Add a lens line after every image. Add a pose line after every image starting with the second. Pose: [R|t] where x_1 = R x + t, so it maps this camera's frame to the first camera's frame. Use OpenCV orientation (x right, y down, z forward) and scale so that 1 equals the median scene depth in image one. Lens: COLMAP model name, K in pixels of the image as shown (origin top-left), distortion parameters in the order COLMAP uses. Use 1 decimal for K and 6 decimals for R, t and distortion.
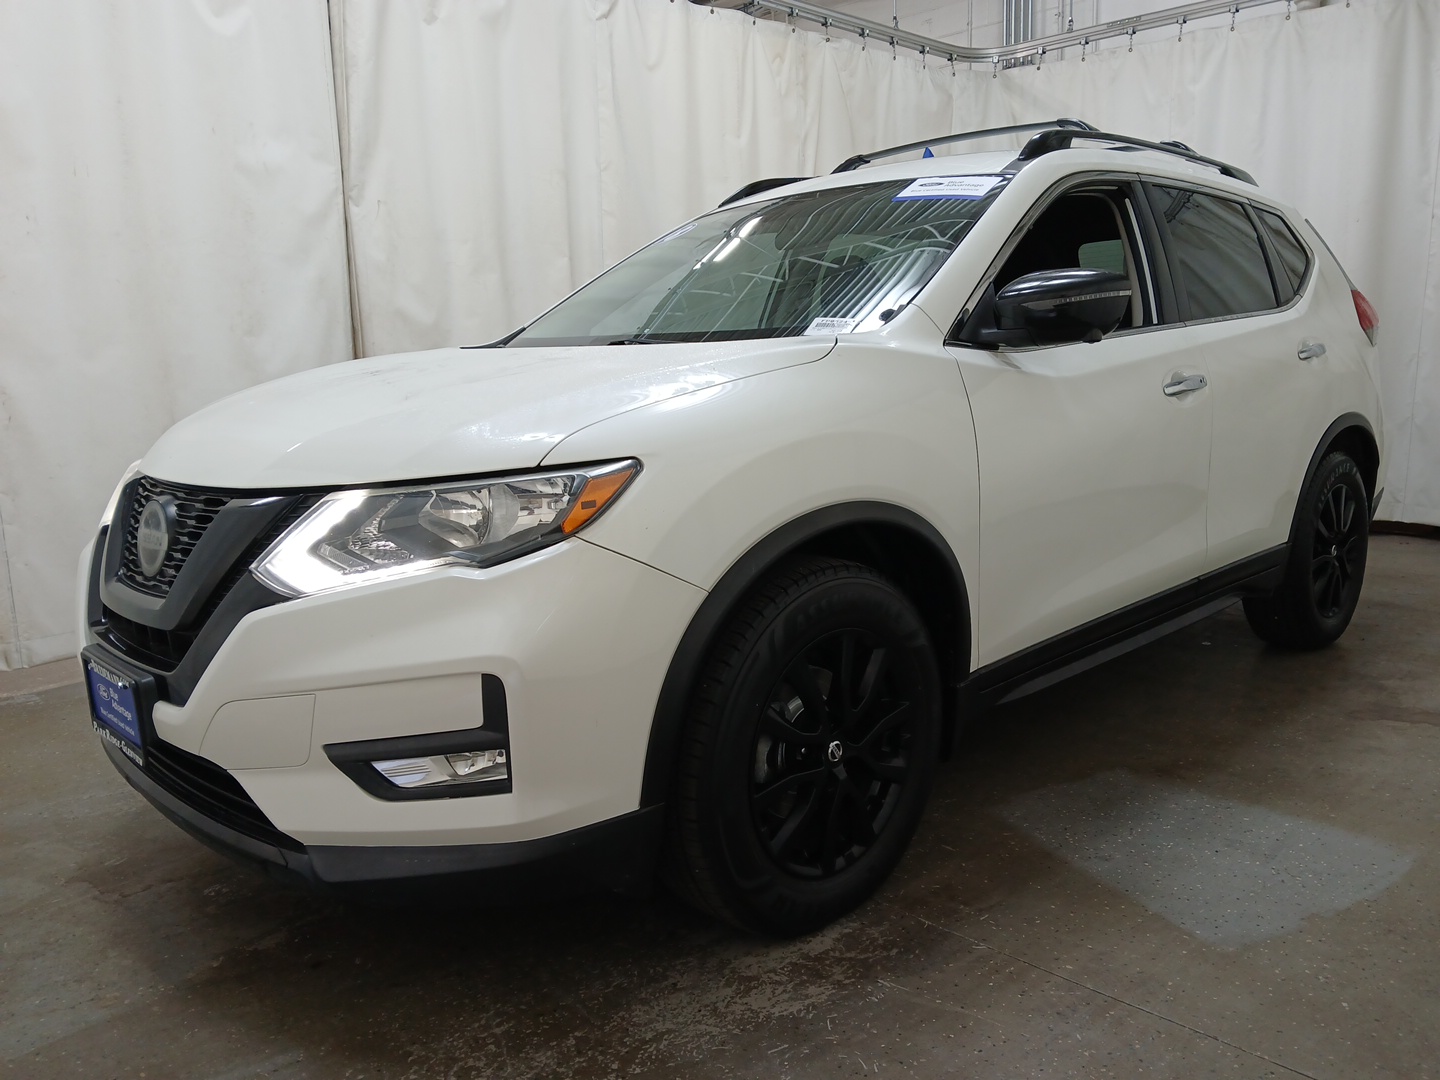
lens RADIAL K [[1131.9, 0, 720.0], [0, 1131.9, 540.0], [0, 0, 1]] dist [-0.007859, -0.010024]
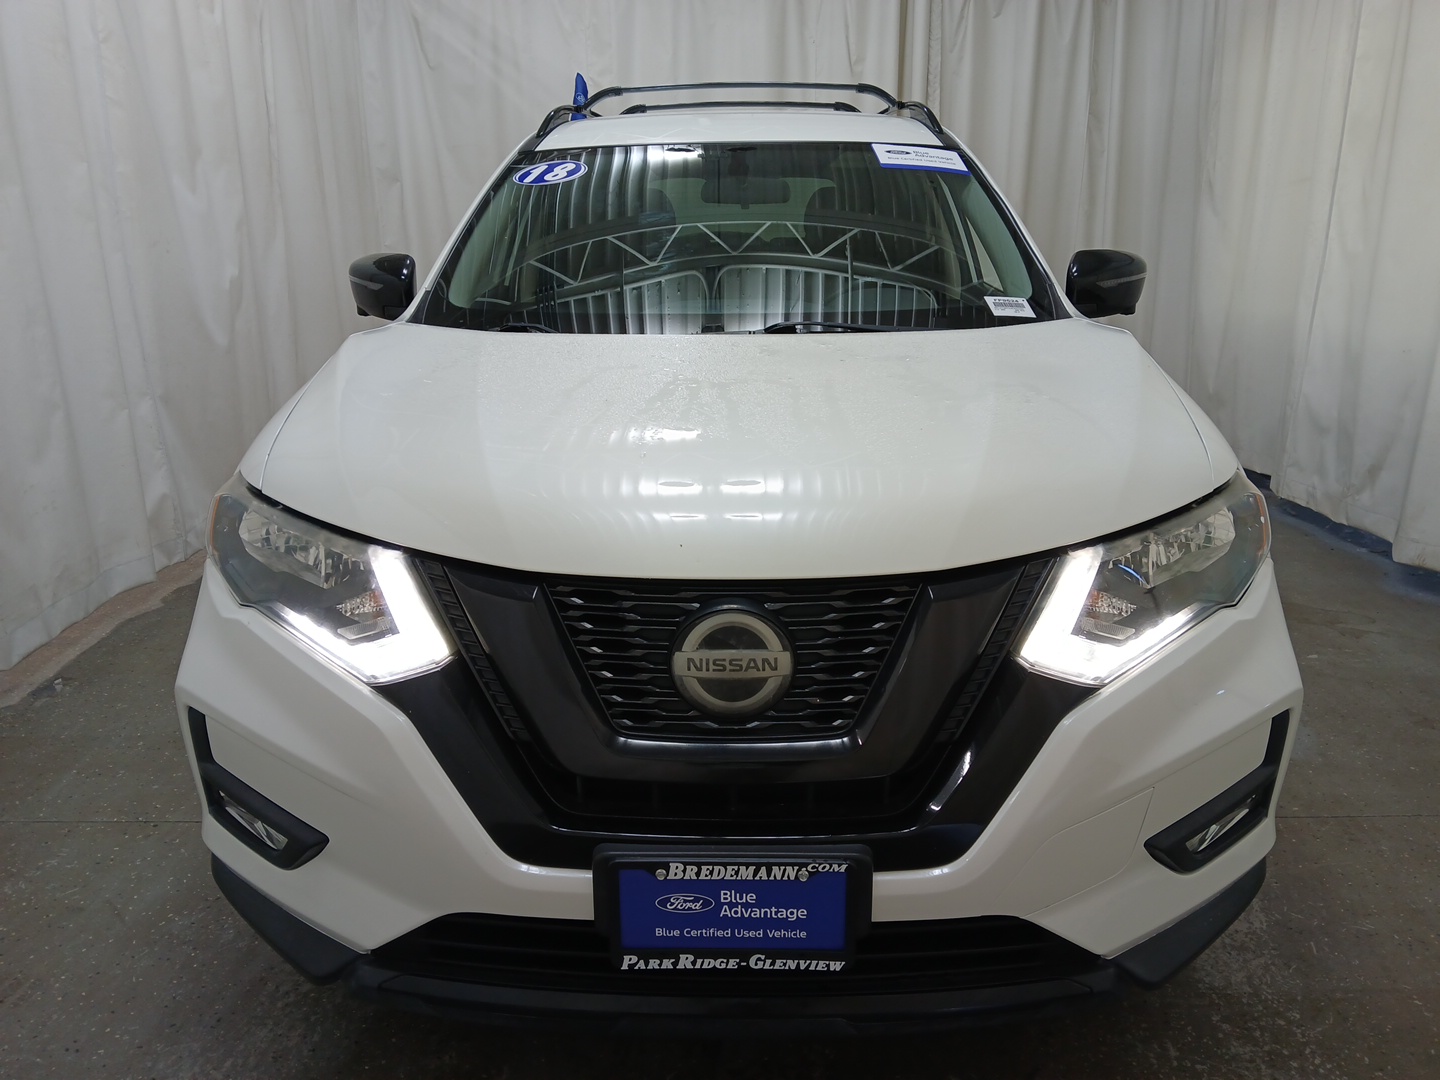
lens RADIAL K [[1131.9, 0, 720.0], [0, 1131.9, 540.0], [0, 0, 1]] dist [-0.007859, -0.010024]
pose [[0.727178, -0.162469, 0.666946, -1.105985], [0.100747, 0.986326, 0.130425, -0.193860], [-0.679016, -0.027649, 0.733603, 0.565225]]
